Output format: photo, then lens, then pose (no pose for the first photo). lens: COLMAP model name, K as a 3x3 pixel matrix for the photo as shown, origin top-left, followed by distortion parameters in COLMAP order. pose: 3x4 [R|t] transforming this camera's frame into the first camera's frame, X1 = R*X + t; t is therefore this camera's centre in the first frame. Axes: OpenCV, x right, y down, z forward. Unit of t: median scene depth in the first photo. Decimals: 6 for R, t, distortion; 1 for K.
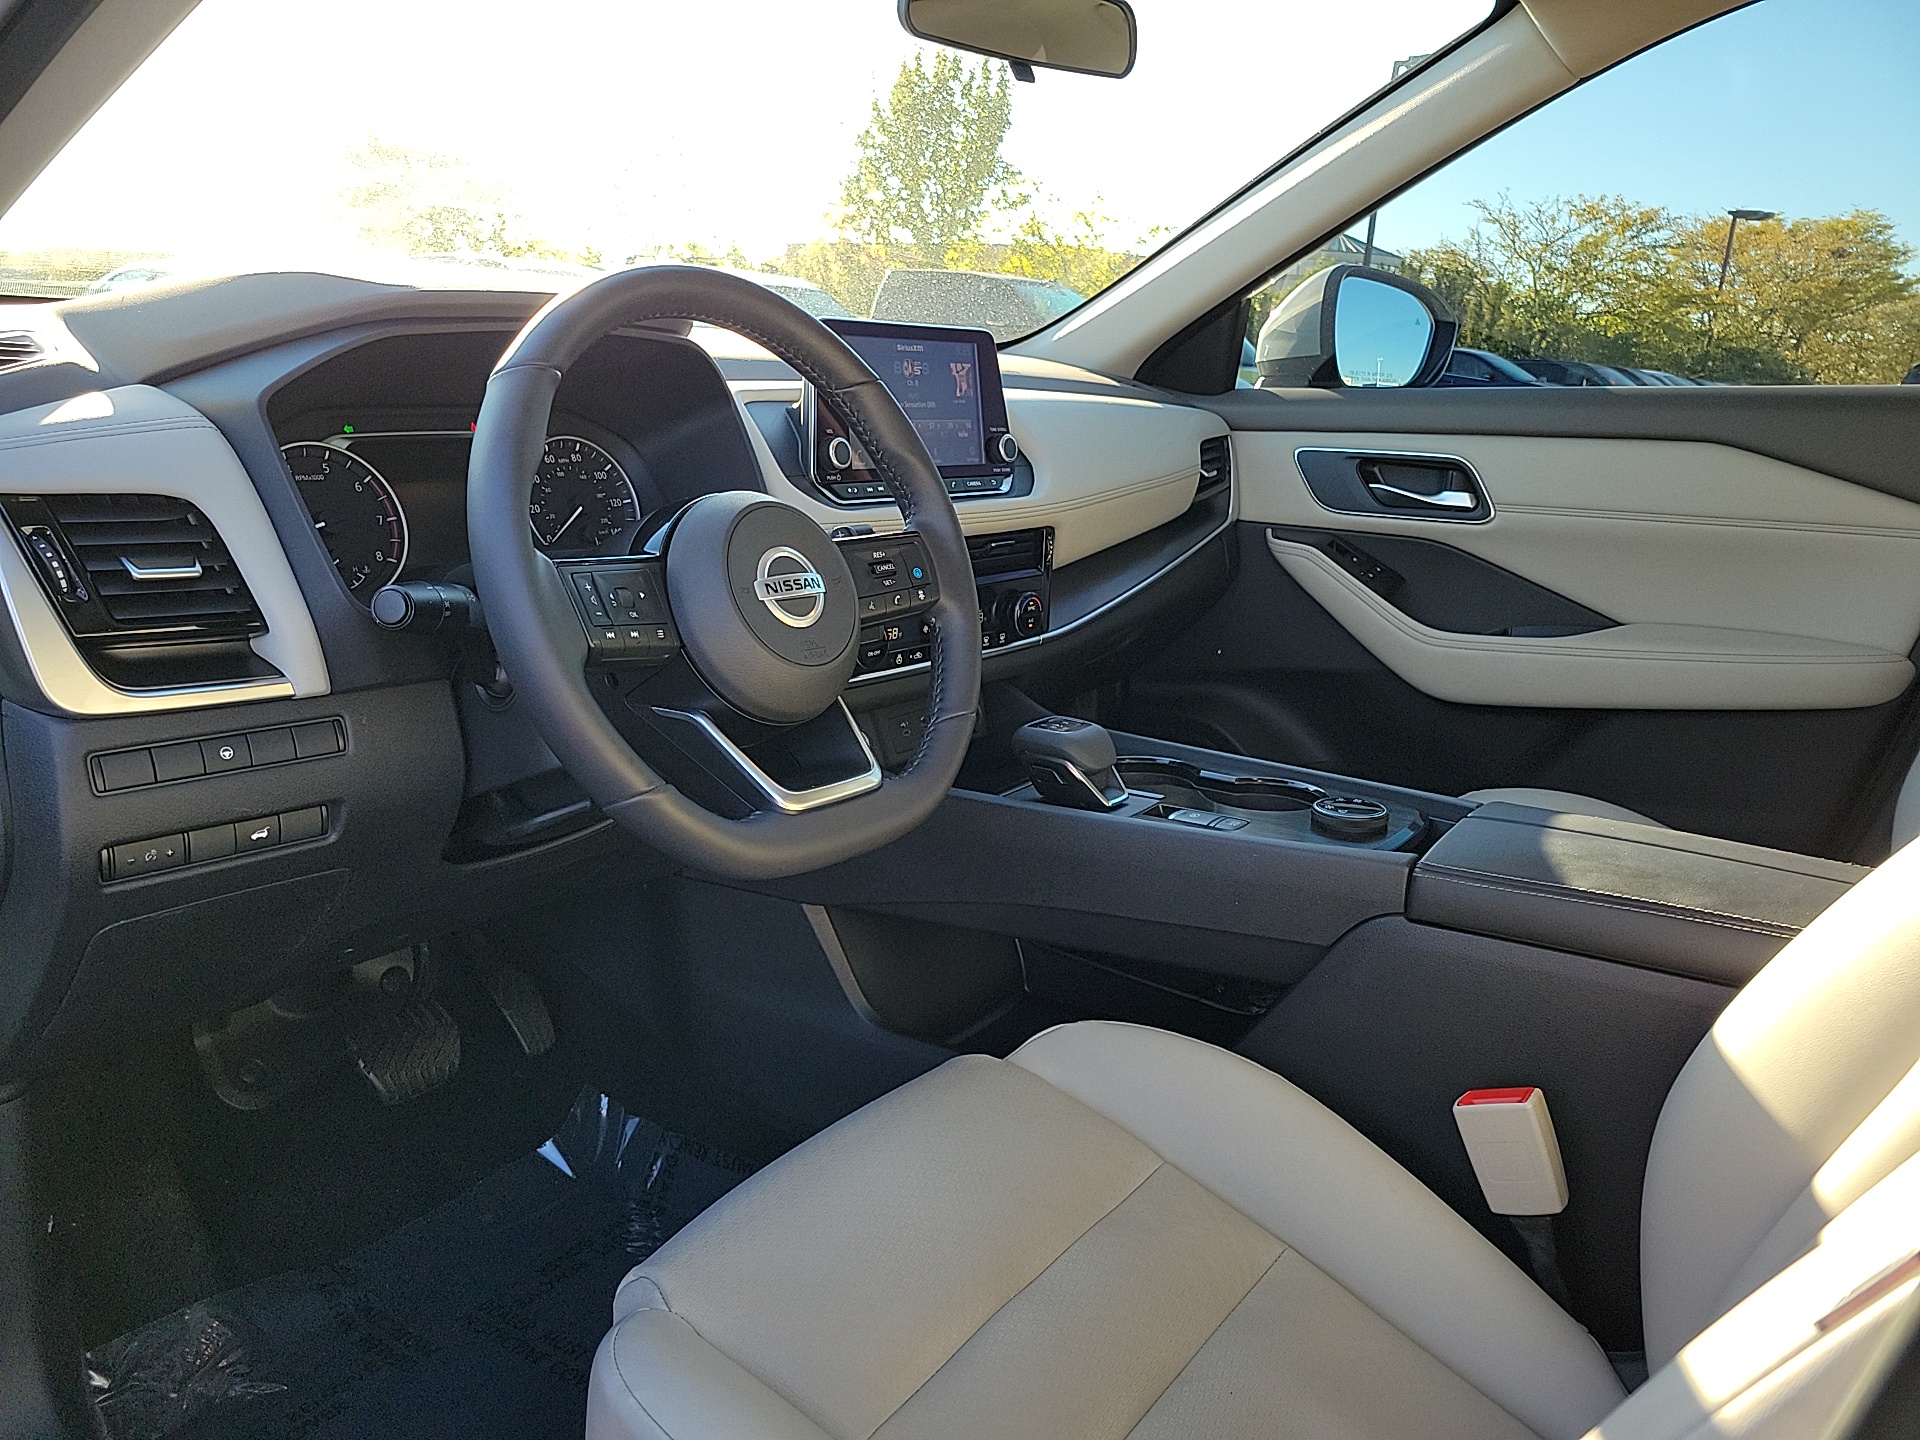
lens RADIAL K [[1443.1, 0, 940.1], [0, 1443.1, 712.6], [0, 0, 1]] dist [0.042360, -0.035553]
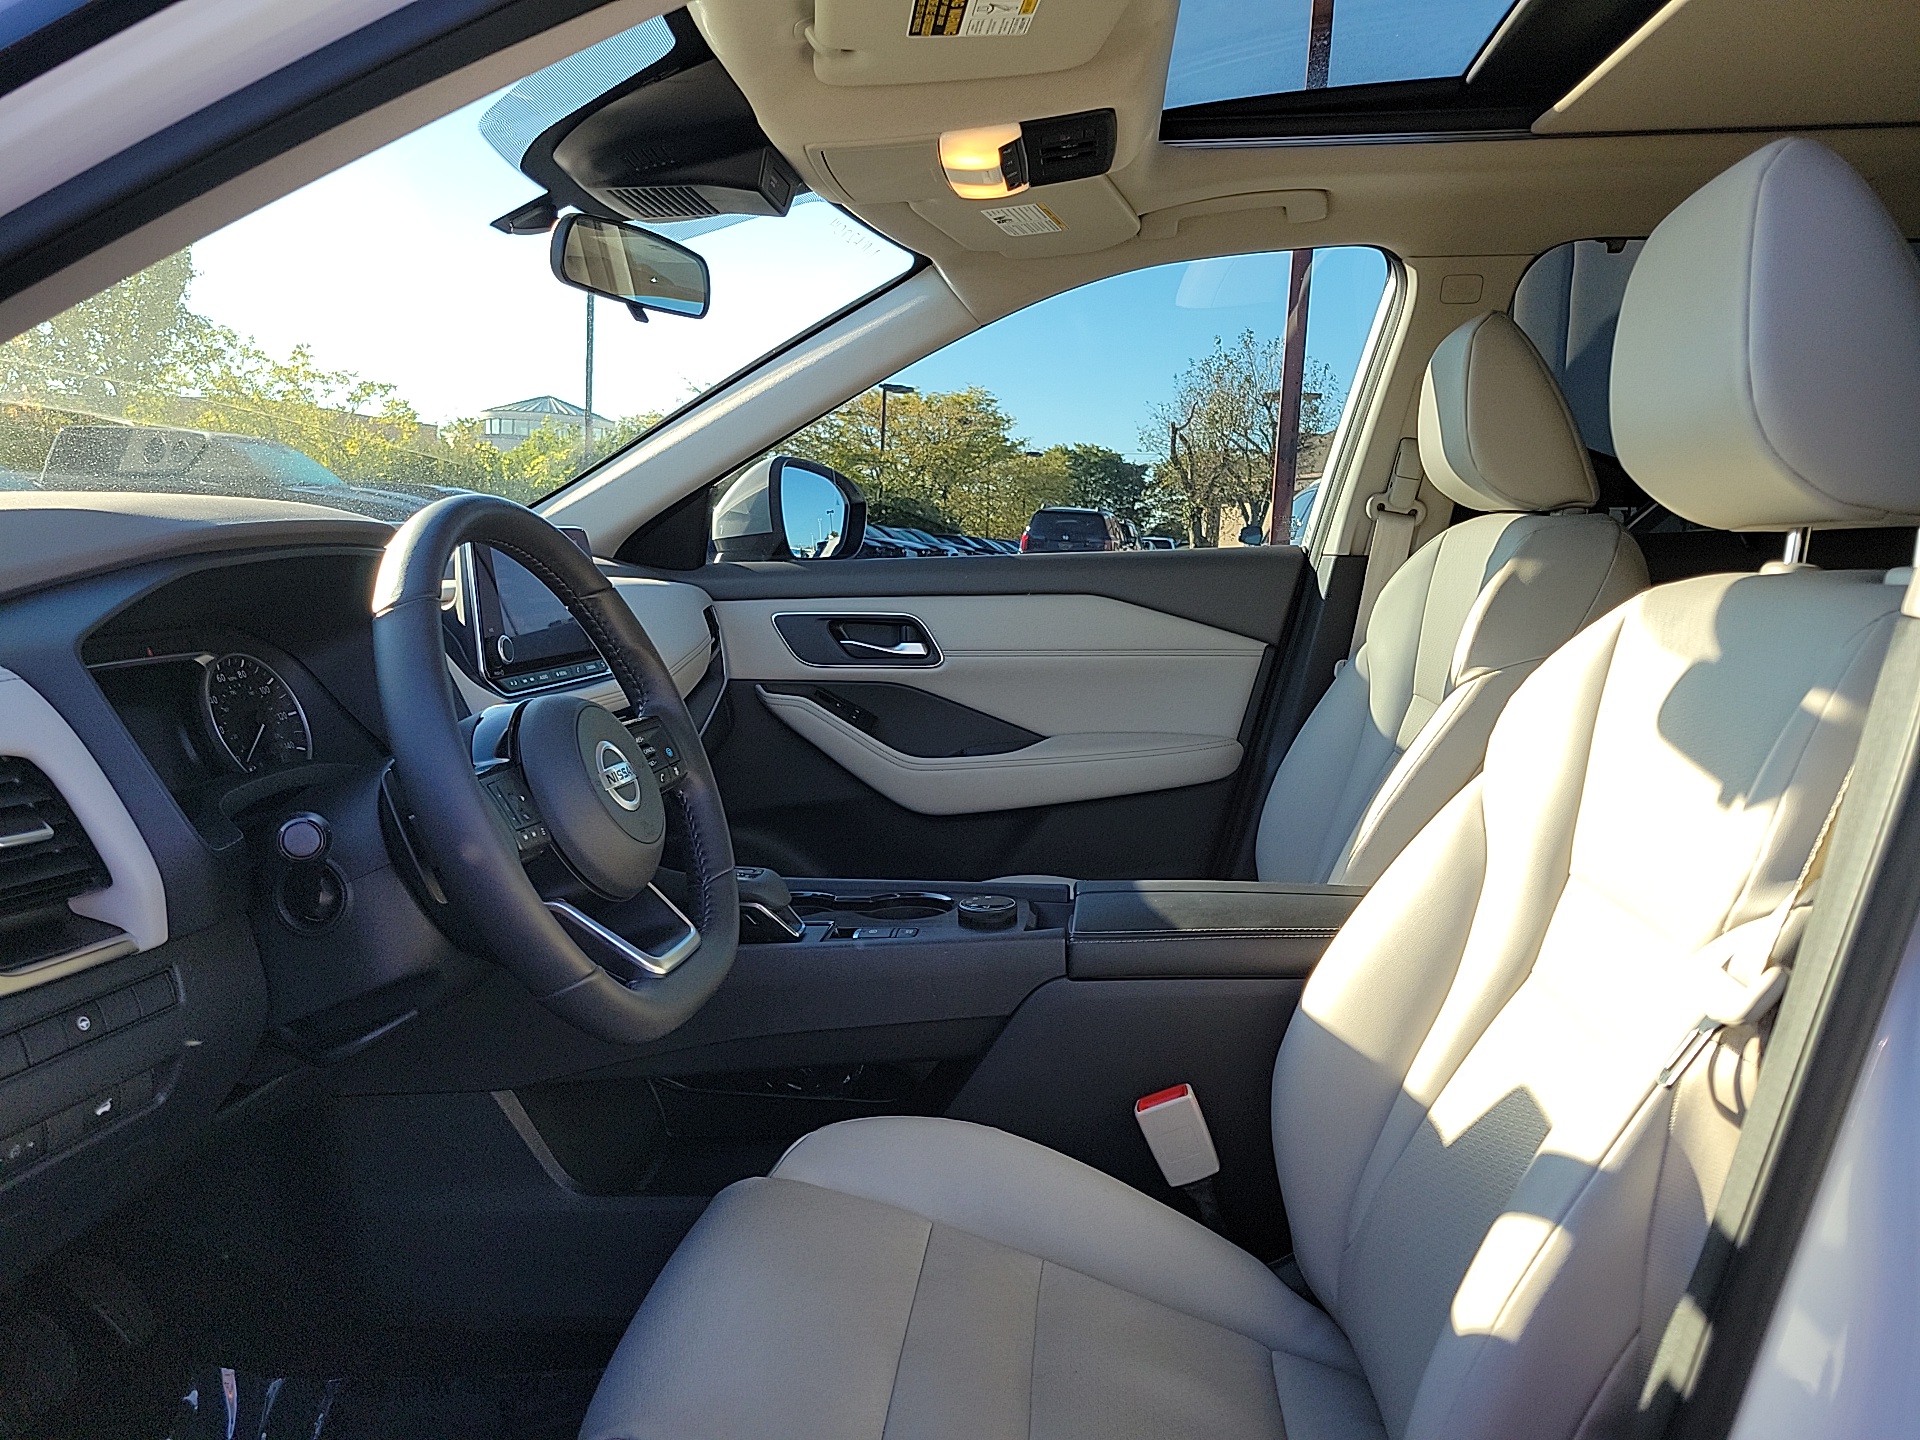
lens RADIAL K [[1435.4, 0, 966.6], [0, 1435.4, 713.5], [0, 0, 1]] dist [0.015611, 0.000762]
pose [[0.858829, -0.093084, 0.503735, -0.309222], [0.142944, 0.987839, -0.061169, -0.020834], [-0.491915, 0.124540, 0.861690, -0.064784]]
